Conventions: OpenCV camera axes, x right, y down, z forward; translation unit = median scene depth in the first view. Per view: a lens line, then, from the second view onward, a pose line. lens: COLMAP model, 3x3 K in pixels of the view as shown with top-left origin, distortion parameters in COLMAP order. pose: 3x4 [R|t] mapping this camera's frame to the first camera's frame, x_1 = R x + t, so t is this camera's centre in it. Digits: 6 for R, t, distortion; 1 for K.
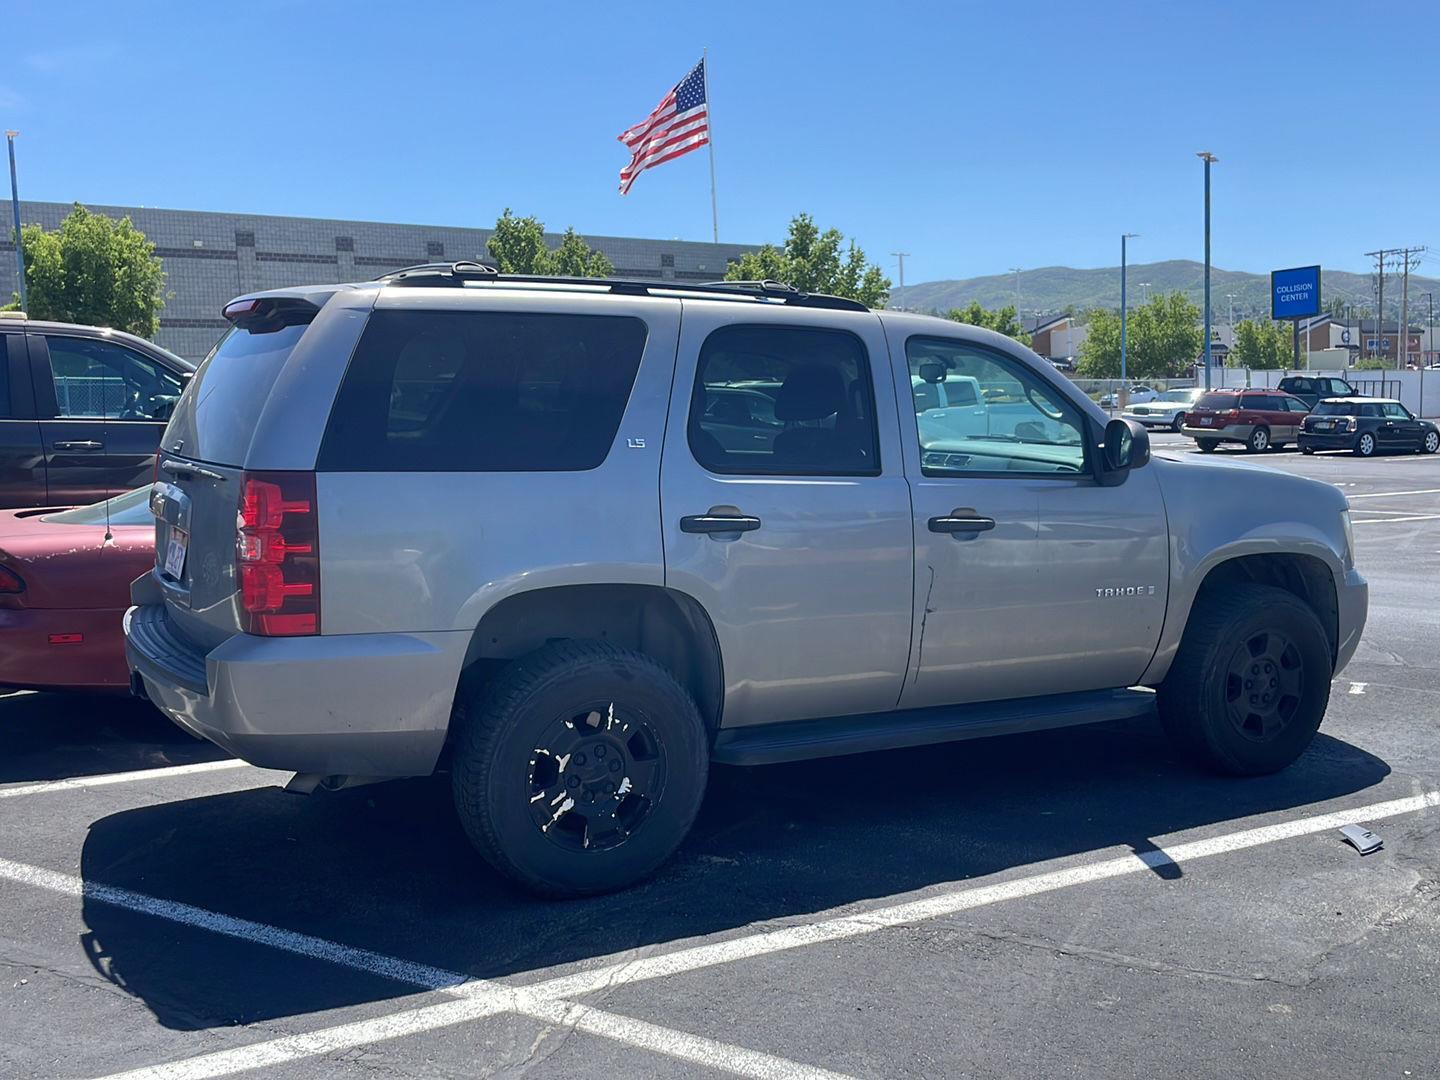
lens RADIAL K [[1405.9, 0, 716.7], [0, 1405.9, 543.0], [0, 0, 1]] dist [0.042590, 0.000000]
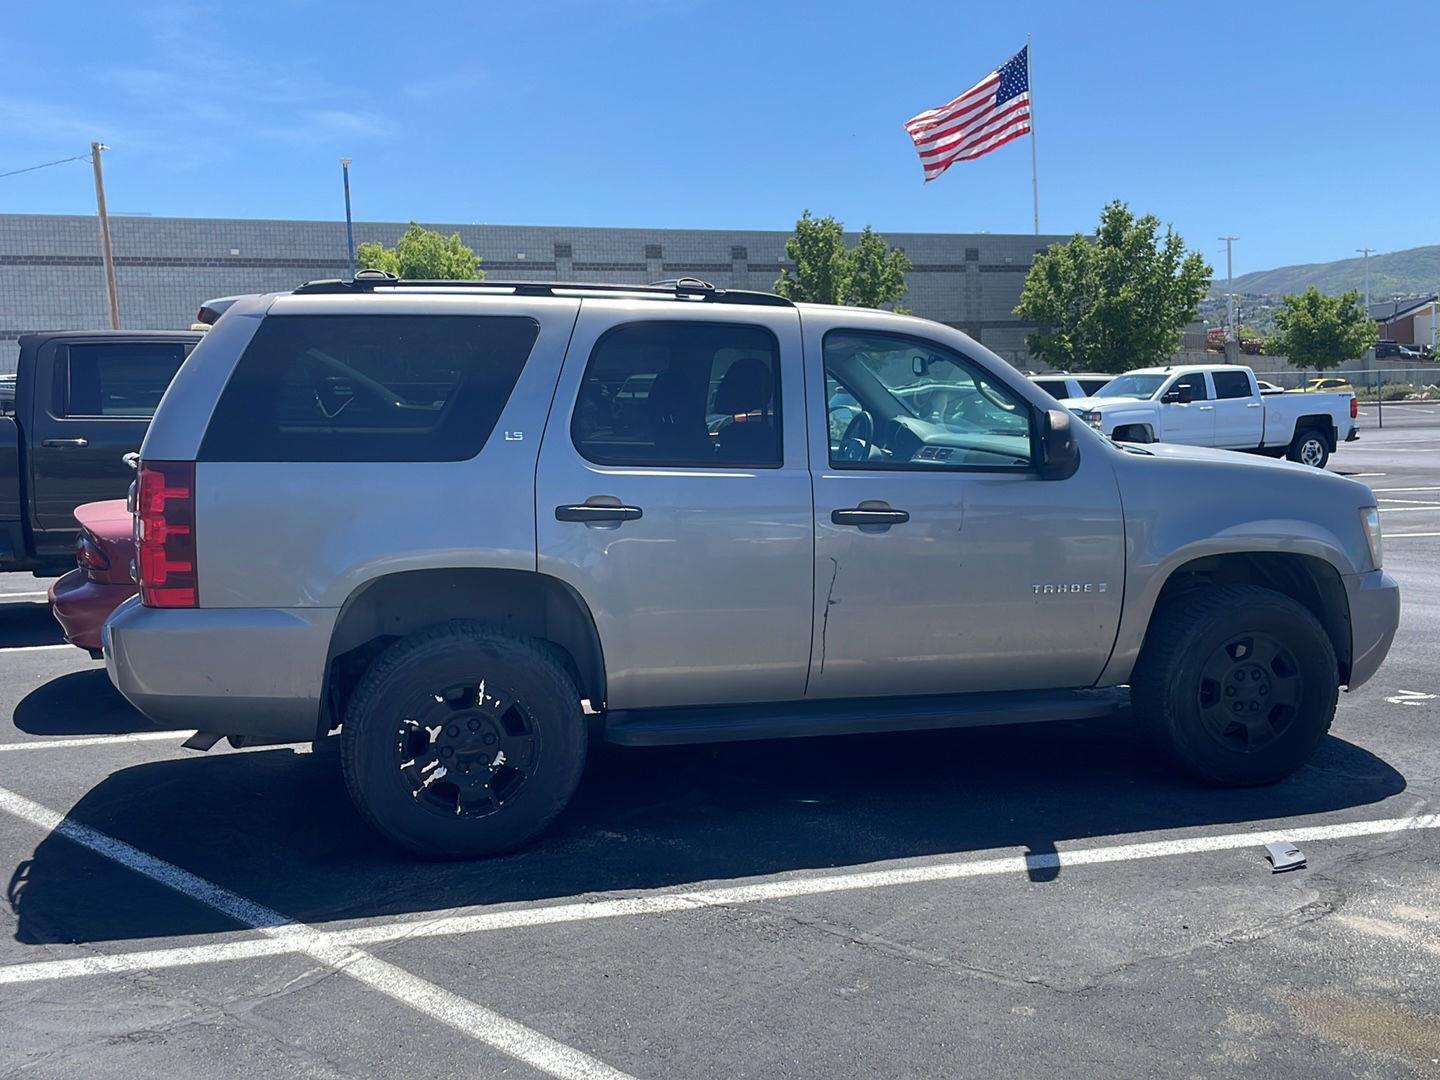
lens RADIAL K [[1405.9, 0, 712.8], [0, 1405.9, 545.3], [0, 0, 1]] dist [0.042590, 0.000000]
pose [[0.972503, 0.013884, -0.232477, 0.318713], [-0.013288, 0.999903, 0.004127, 0.004541], [0.232512, -0.000924, 0.972593, 0.002442]]
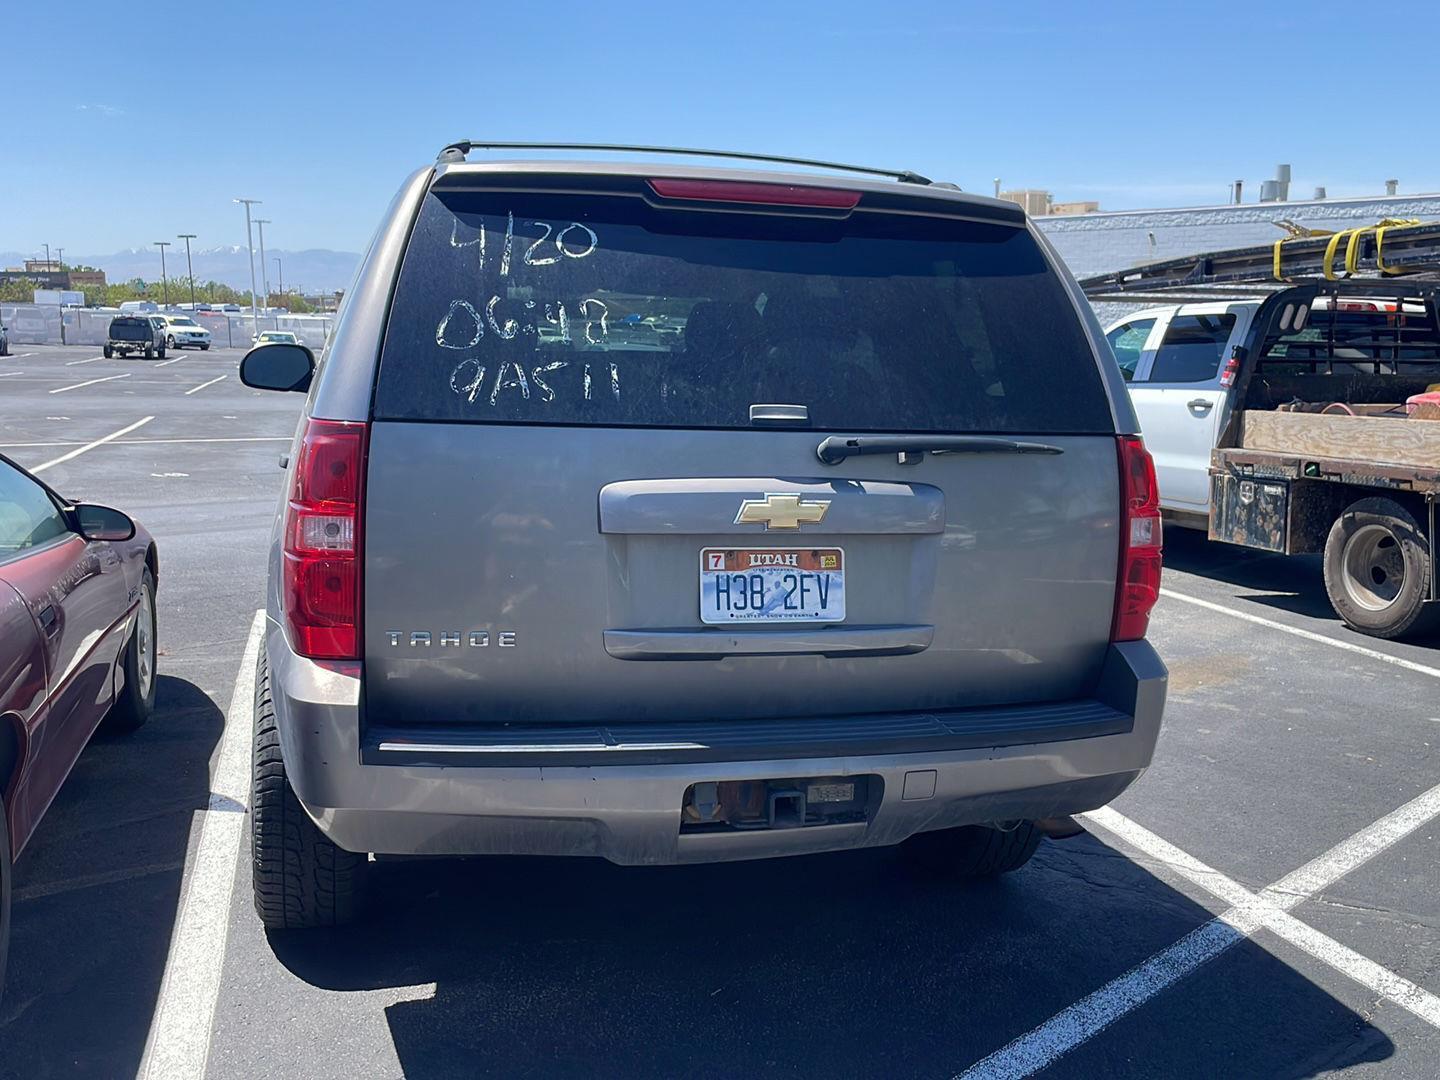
lens RADIAL K [[1405.9, 0, 718.6], [0, 1405.9, 534.0], [0, 0, 1]] dist [0.042590, 0.000000]
pose [[0.251755, -0.123335, 0.959900, -0.969812], [0.076250, 0.991291, 0.107371, -0.083287], [-0.964783, 0.046161, 0.258967, 0.858962]]
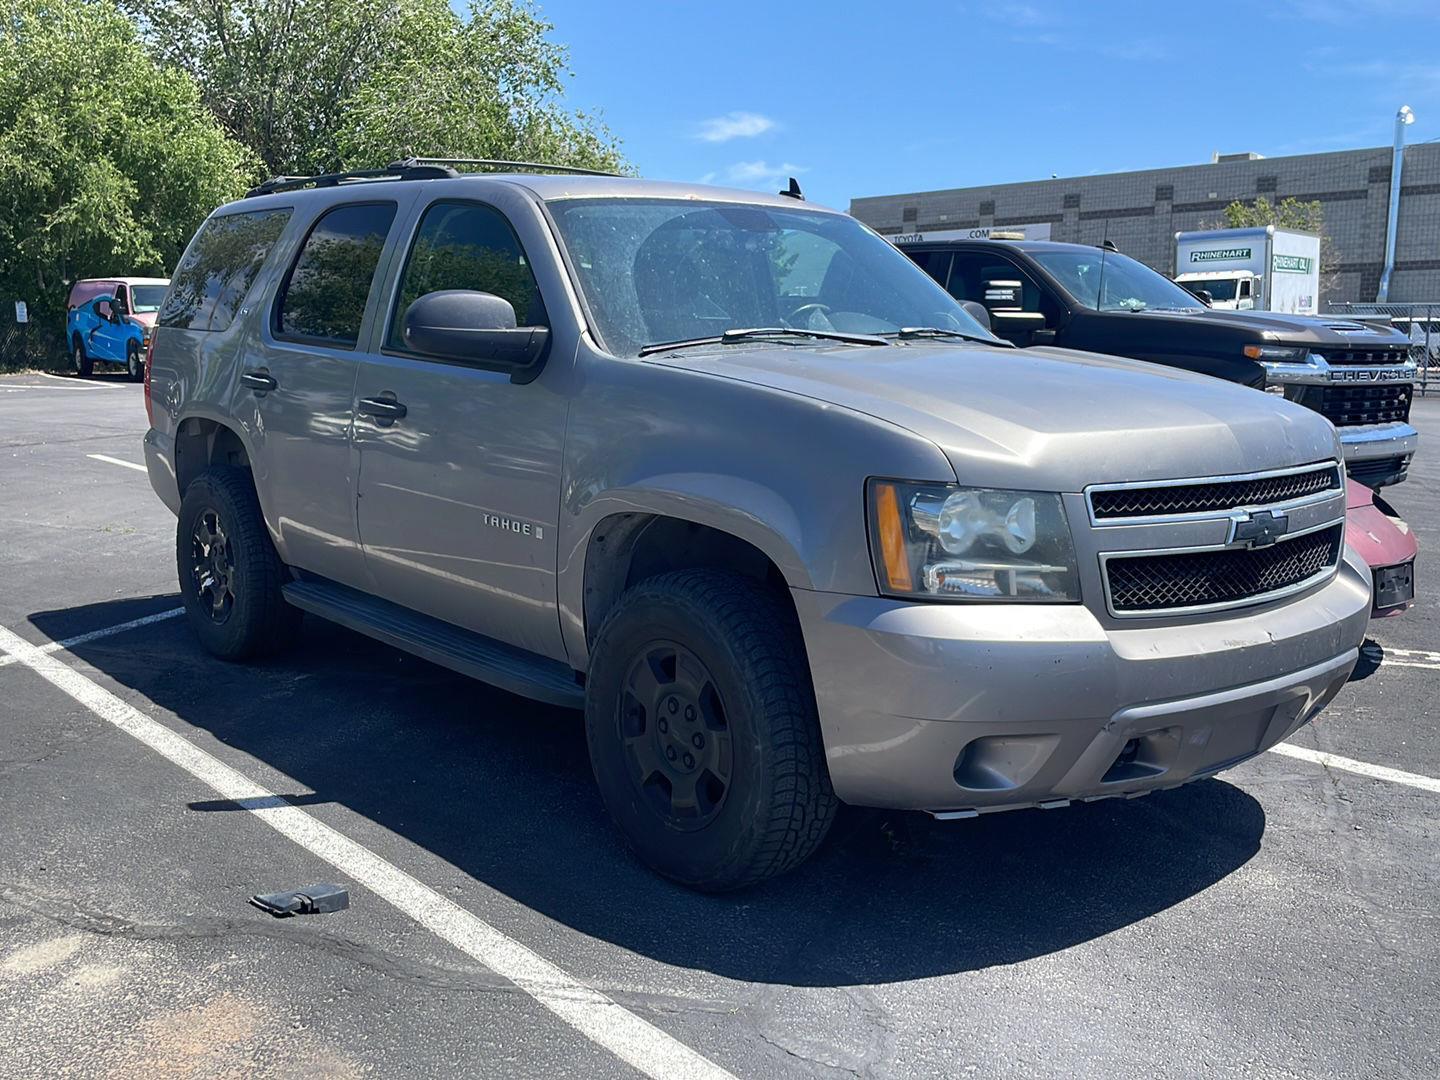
lens RADIAL K [[1405.9, 0, 717.0], [0, 1405.9, 536.8], [0, 0, 1]] dist [0.042590, 0.000000]
pose [[0.194107, 0.148595, -0.969661, 1.195659], [-0.113532, 0.985222, 0.128252, -0.078771], [0.974389, 0.085193, 0.208108, 1.099611]]
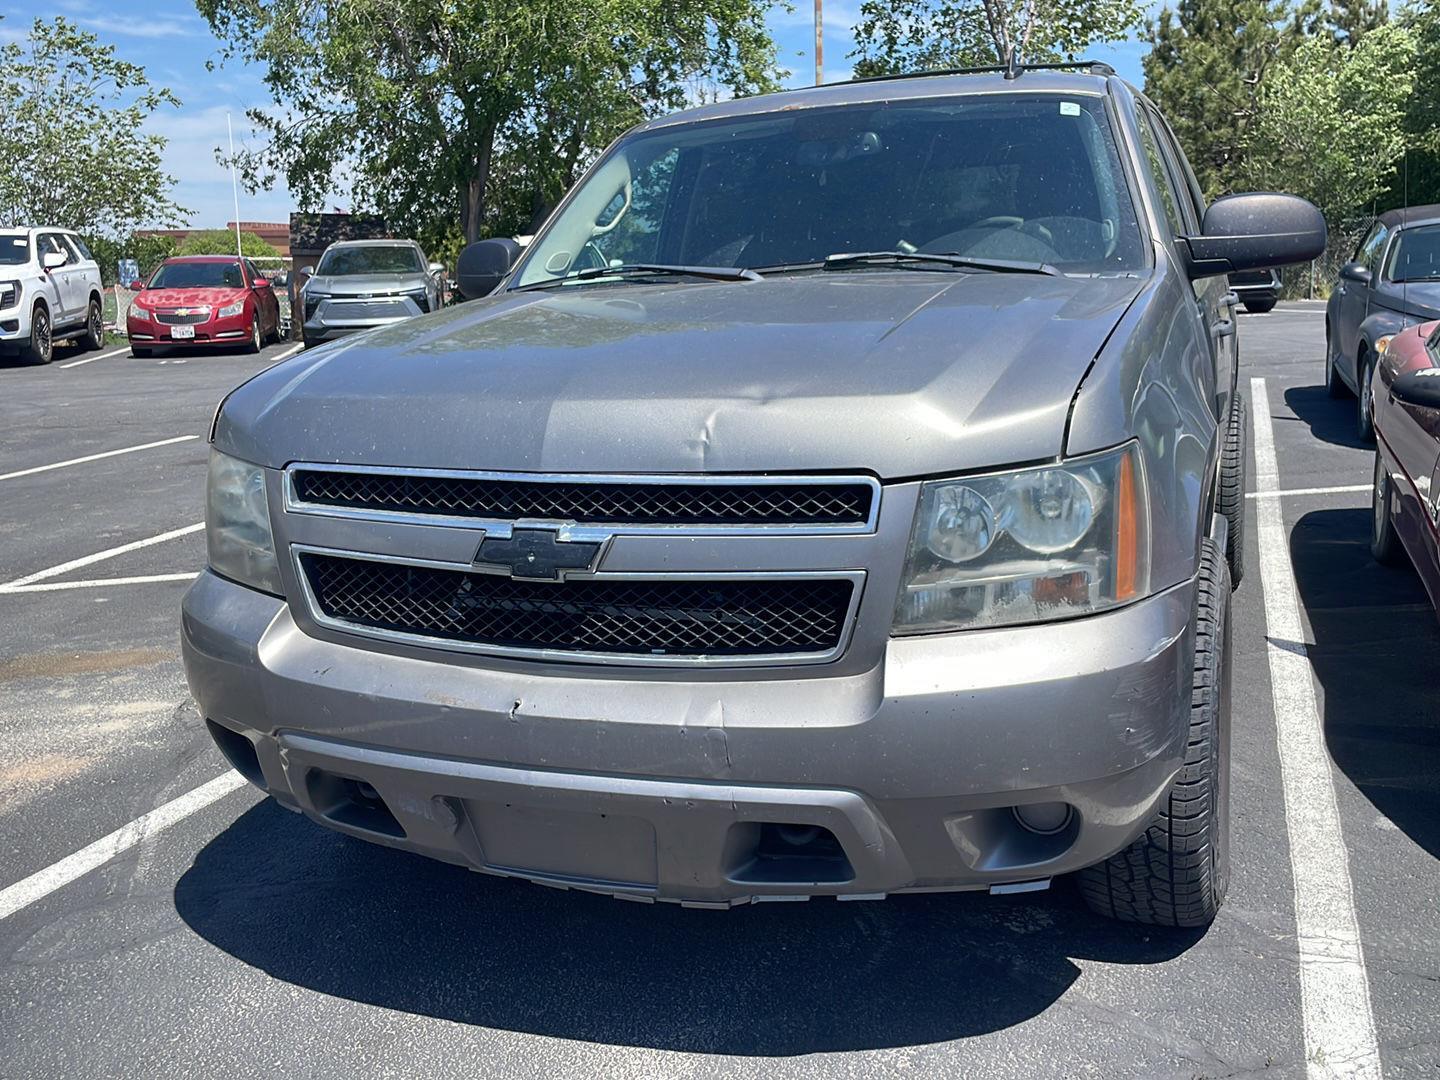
lens RADIAL K [[1405.9, 0, 716.6], [0, 1405.9, 534.2], [0, 0, 1]] dist [0.042590, 0.000000]
pose [[-0.765370, 0.152222, -0.625330, 0.811047], [-0.028054, 0.962812, 0.268711, -0.163055], [0.642979, 0.223207, -0.732637, 1.918386]]
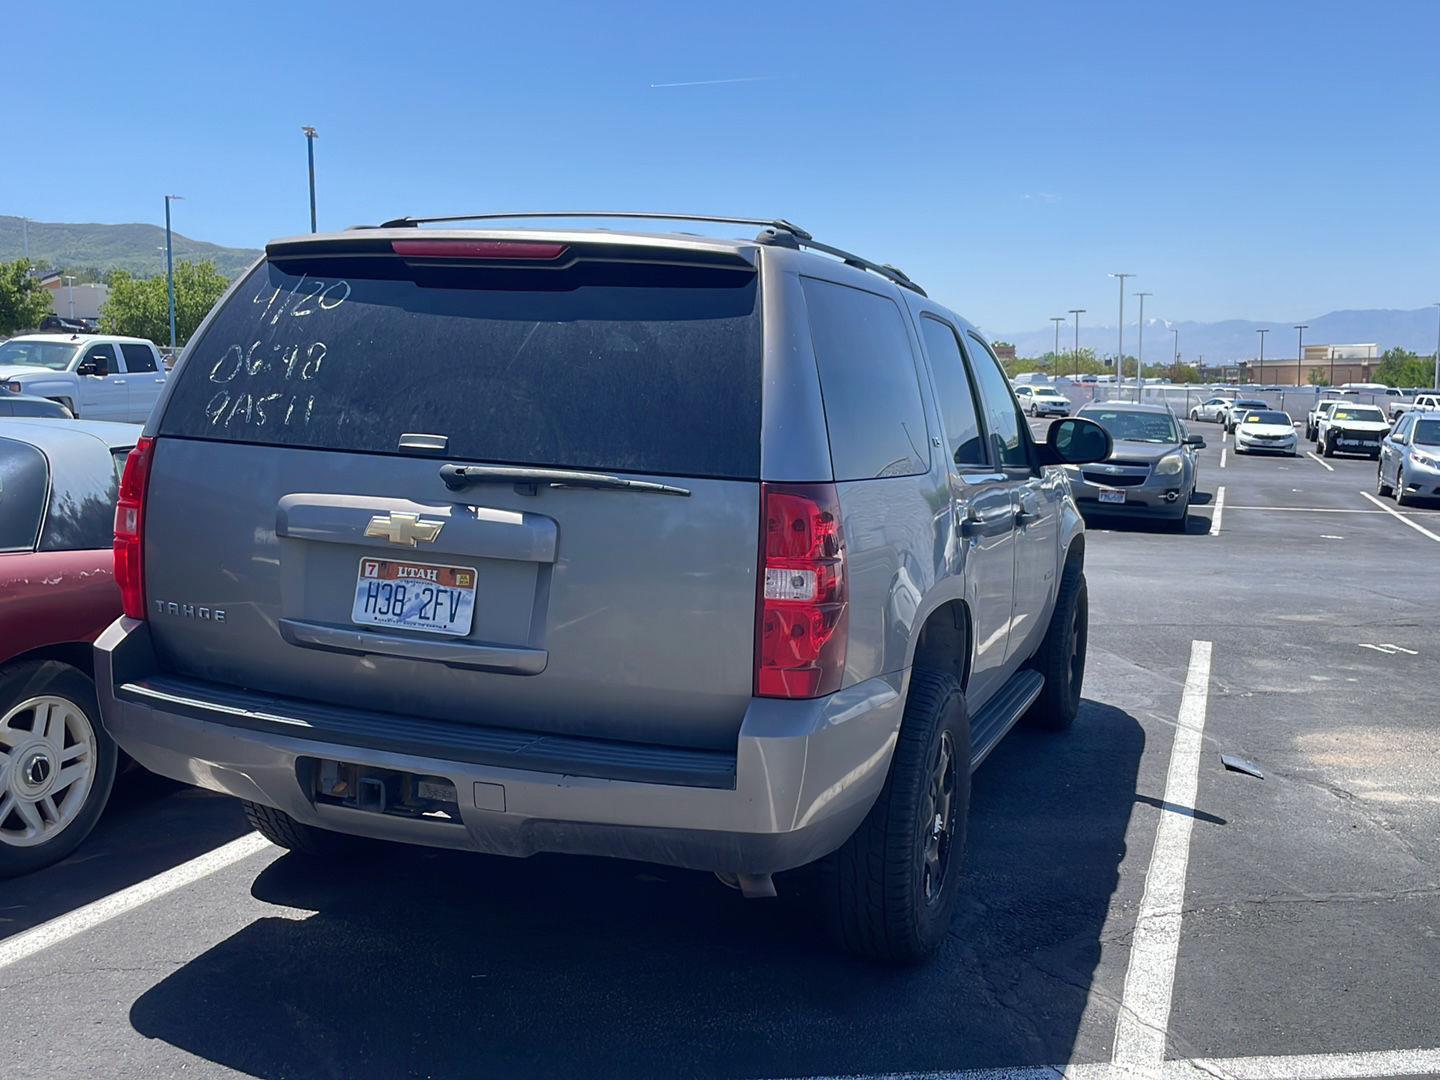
lens RADIAL K [[1405.9, 0, 717.7], [0, 1405.9, 537.6], [0, 0, 1]] dist [0.042590, 0.000000]
pose [[0.765992, -0.039754, 0.641620, -0.704414], [0.029048, 0.999207, 0.027230, -0.036423], [-0.642194, -0.002220, 0.766539, 0.377406]]
